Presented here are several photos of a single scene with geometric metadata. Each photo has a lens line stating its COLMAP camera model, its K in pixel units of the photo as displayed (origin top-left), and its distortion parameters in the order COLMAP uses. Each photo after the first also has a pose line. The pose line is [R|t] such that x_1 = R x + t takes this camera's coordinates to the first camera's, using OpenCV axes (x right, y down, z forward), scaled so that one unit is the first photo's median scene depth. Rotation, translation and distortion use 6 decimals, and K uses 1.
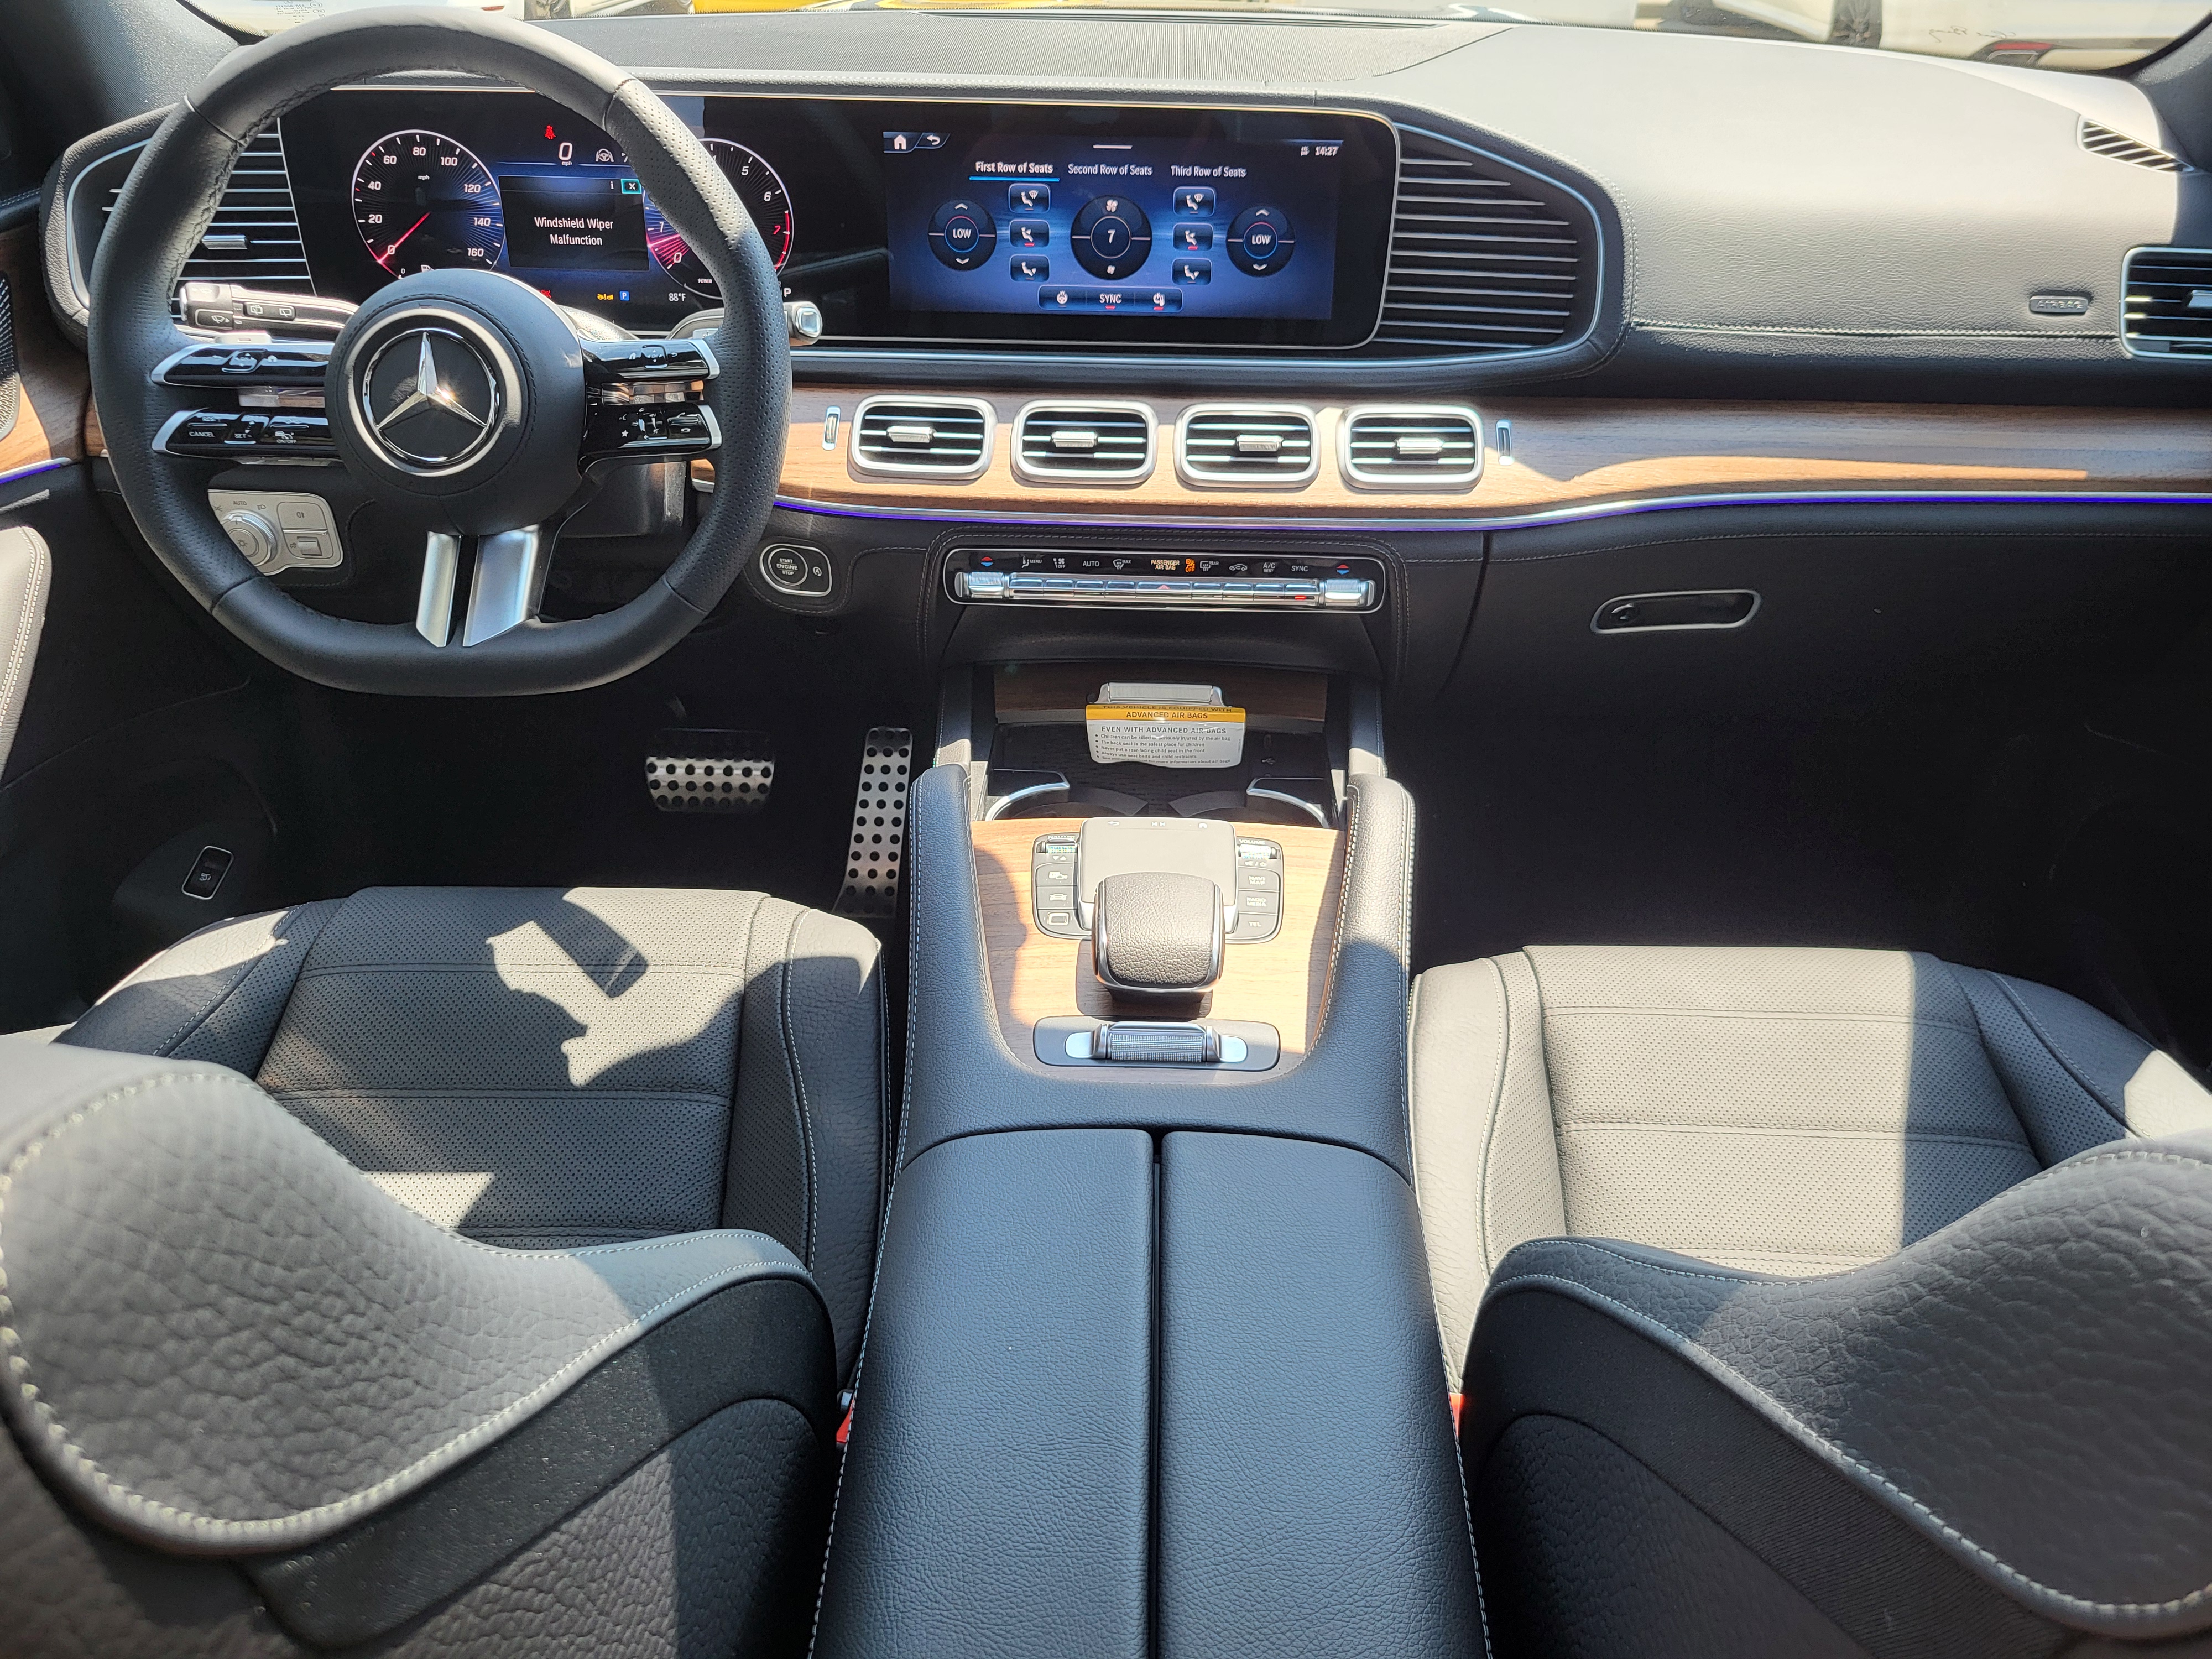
lens RADIAL K [[1681.5, 0, 1112.3], [0, 1681.5, 824.5], [0, 0, 1]] dist [0.015275, 0.008649]
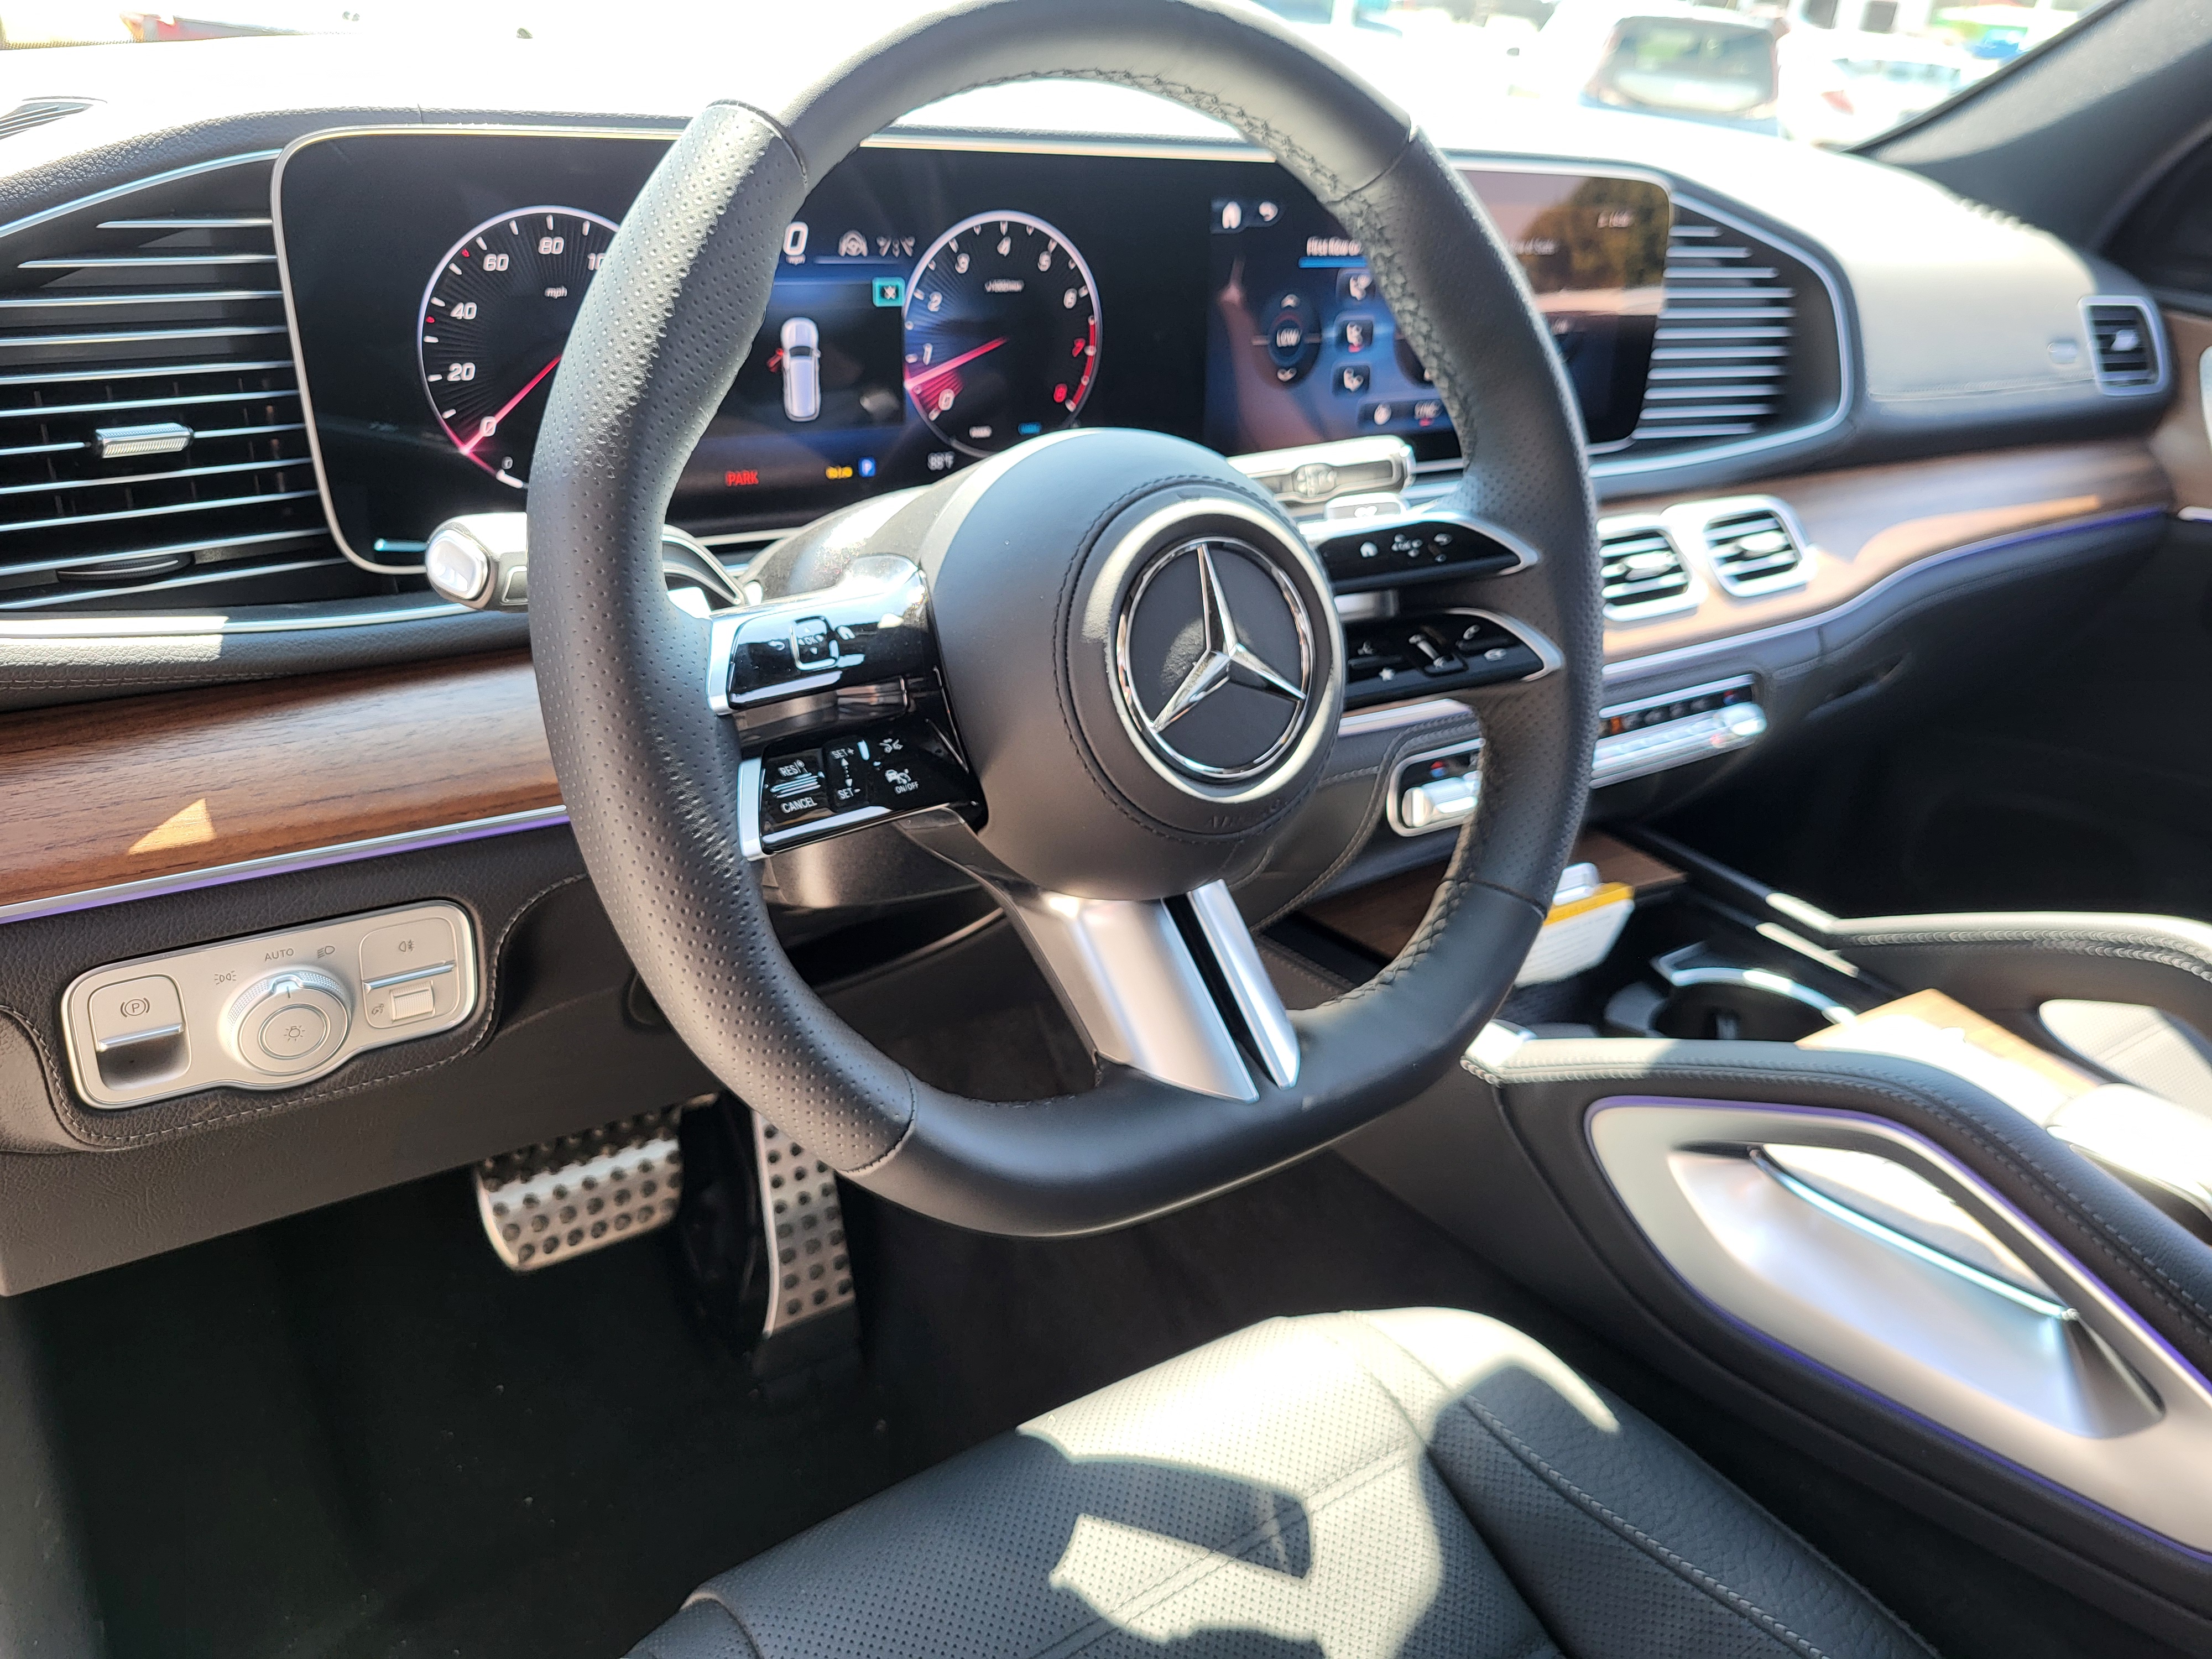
lens RADIAL K [[1681.5, 0, 1044.5], [0, 1681.5, 824.9], [0, 0, 1]] dist [0.015275, 0.008649]
pose [[0.802352, -0.211596, 0.558085, -0.624932], [0.252918, 0.967482, 0.003200, -0.177809], [-0.540614, 0.138582, 0.829778, 0.486012]]
